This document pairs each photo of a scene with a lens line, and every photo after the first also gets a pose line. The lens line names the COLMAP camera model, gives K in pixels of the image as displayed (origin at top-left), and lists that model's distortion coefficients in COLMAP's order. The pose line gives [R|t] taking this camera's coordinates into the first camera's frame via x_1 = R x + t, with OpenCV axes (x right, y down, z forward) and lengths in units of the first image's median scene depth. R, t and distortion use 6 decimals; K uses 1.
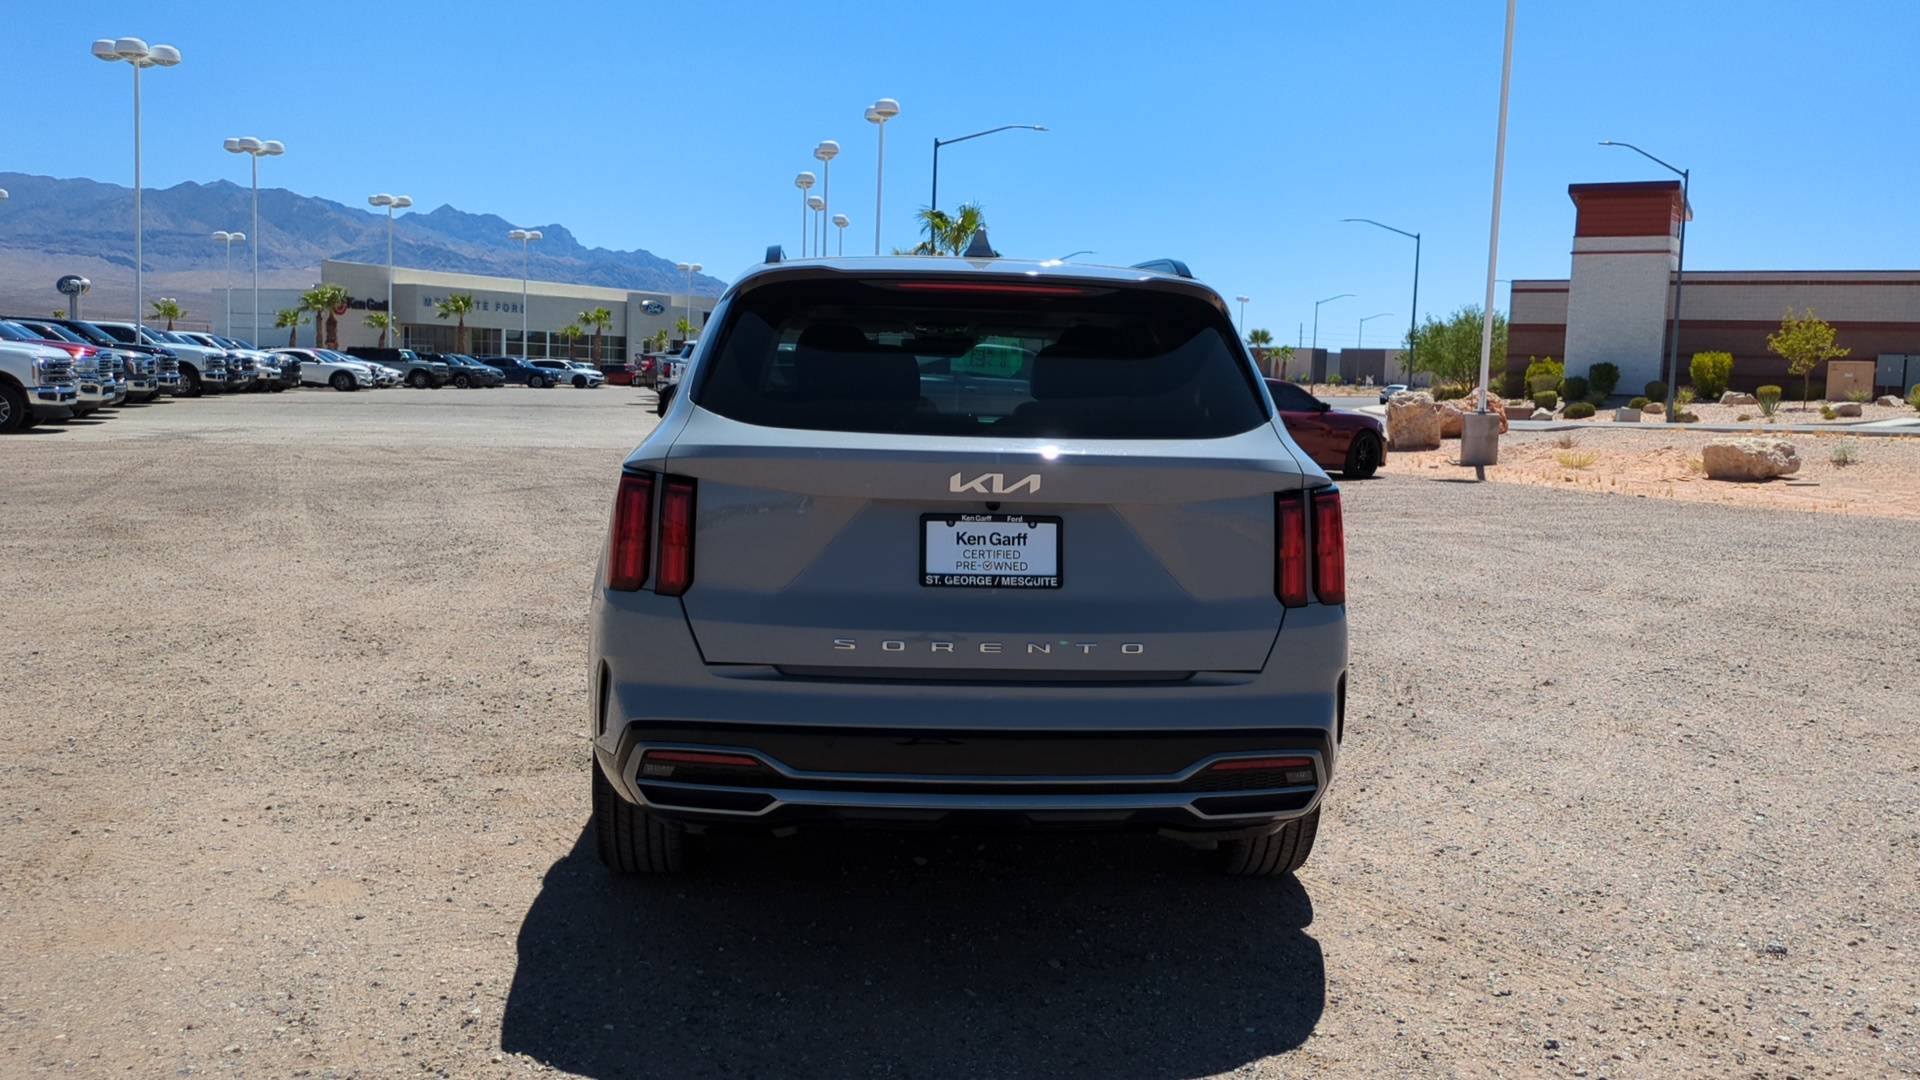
lens RADIAL K [[1643.7, 0, 984.7], [0, 1643.7, 545.3], [0, 0, 1]] dist [0.064984, -0.093335]
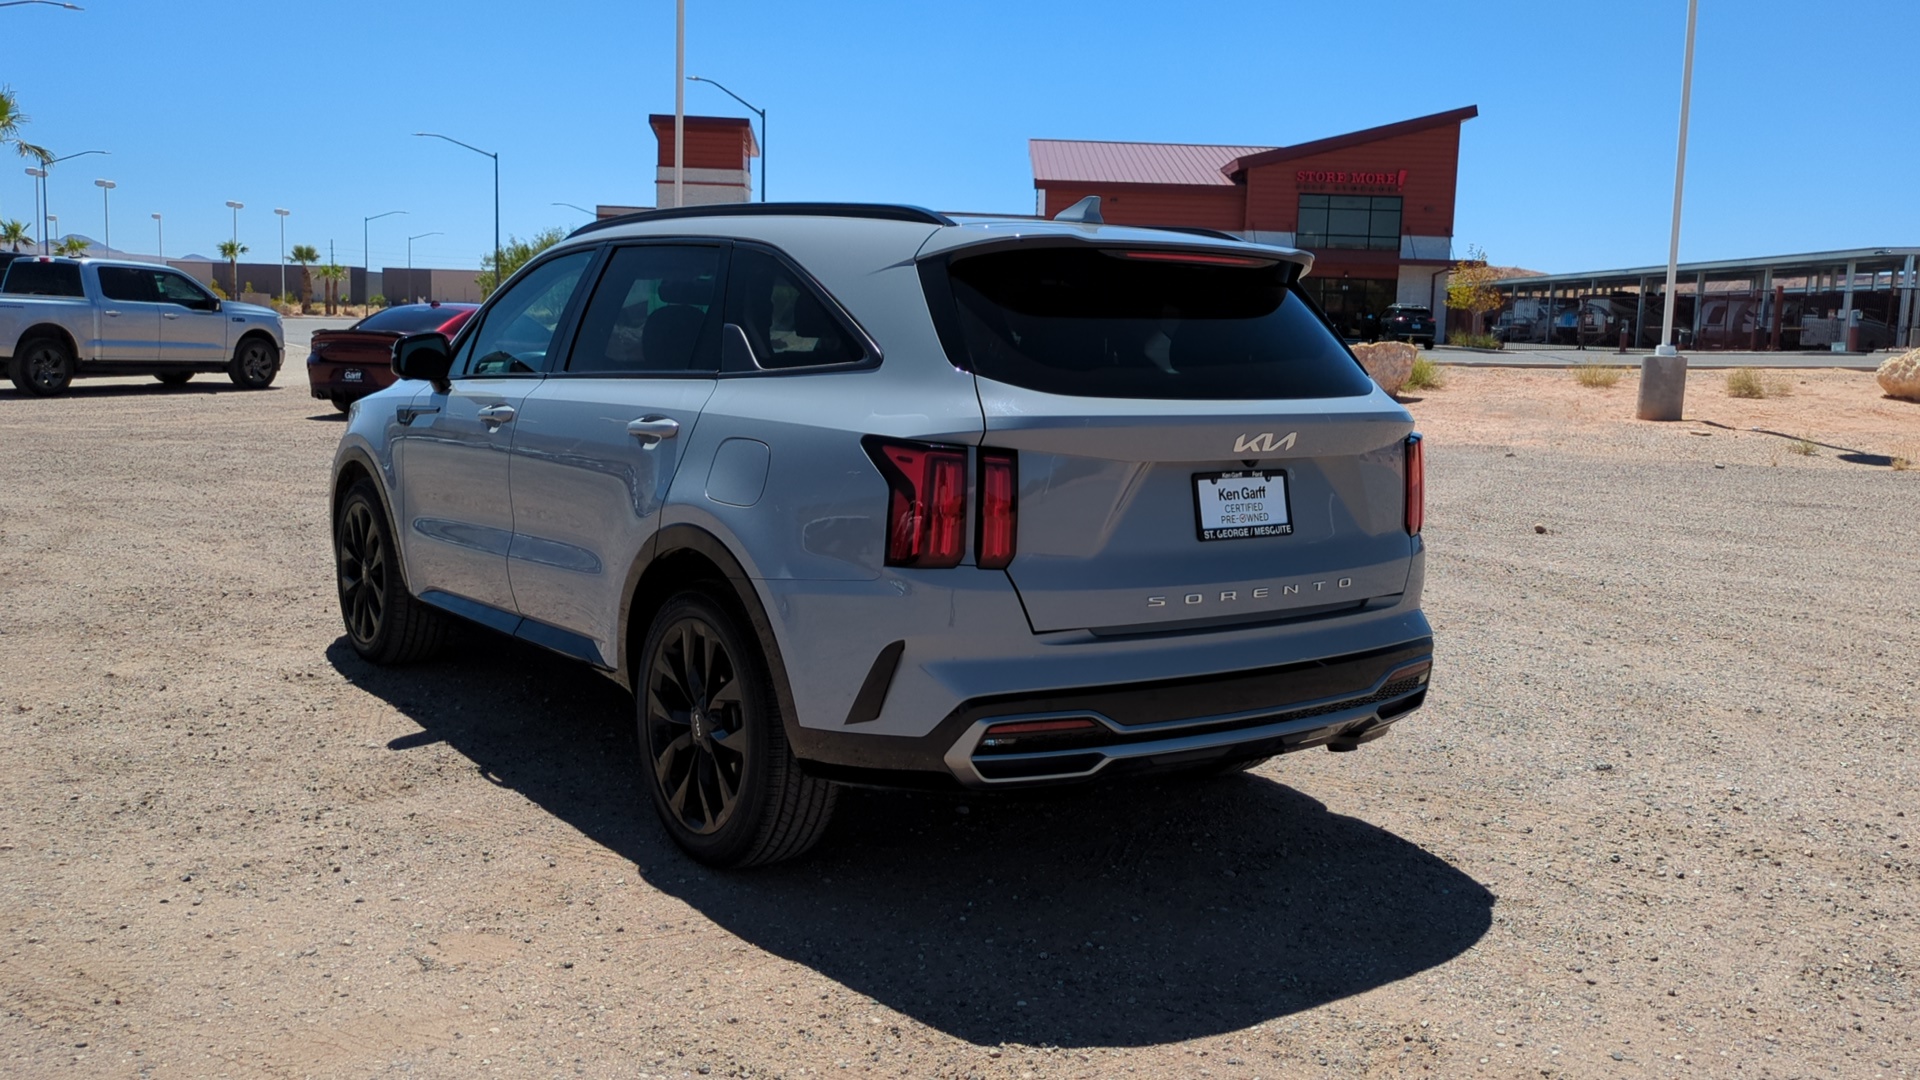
lens RADIAL K [[1643.7, 0, 984.7], [0, 1643.7, 545.3], [0, 0, 1]] dist [0.064984, -0.093335]
pose [[0.847720, -0.074582, 0.525174, -0.595548], [0.050077, 0.996897, 0.060740, -0.036944], [-0.528075, -0.025191, 0.848824, 0.137025]]
